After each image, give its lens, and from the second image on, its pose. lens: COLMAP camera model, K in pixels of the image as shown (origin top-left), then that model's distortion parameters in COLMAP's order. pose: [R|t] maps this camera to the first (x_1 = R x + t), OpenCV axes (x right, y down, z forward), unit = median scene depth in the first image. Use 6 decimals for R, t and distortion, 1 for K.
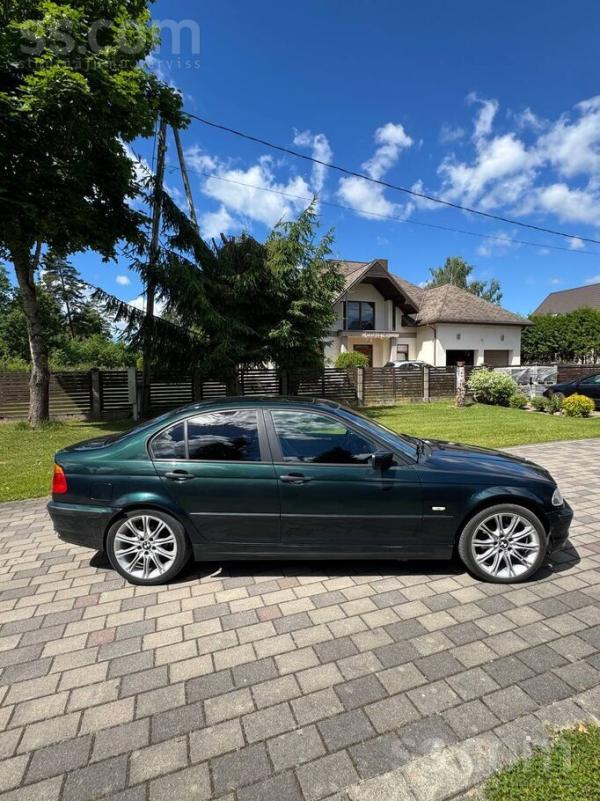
lens RADIAL K [[385.3, 0, 300.0], [0, 385.3, 400.5], [0, 0, 1]] dist [-0.000913, -0.000177]
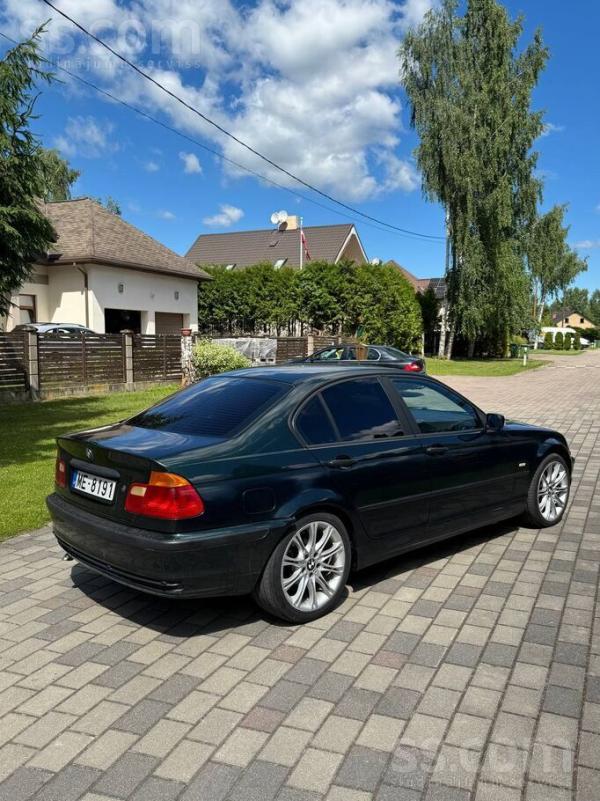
lens RADIAL K [[661.8, 0, 300.0], [0, 661.8, 400.5], [0, 0, 1]] dist [0.113294, -0.208166]
pose [[0.711851, -0.044431, 0.700924, -0.255057], [0.040037, 0.998941, 0.022661, 0.007827], [-0.701189, 0.011931, 0.712876, 0.023595]]
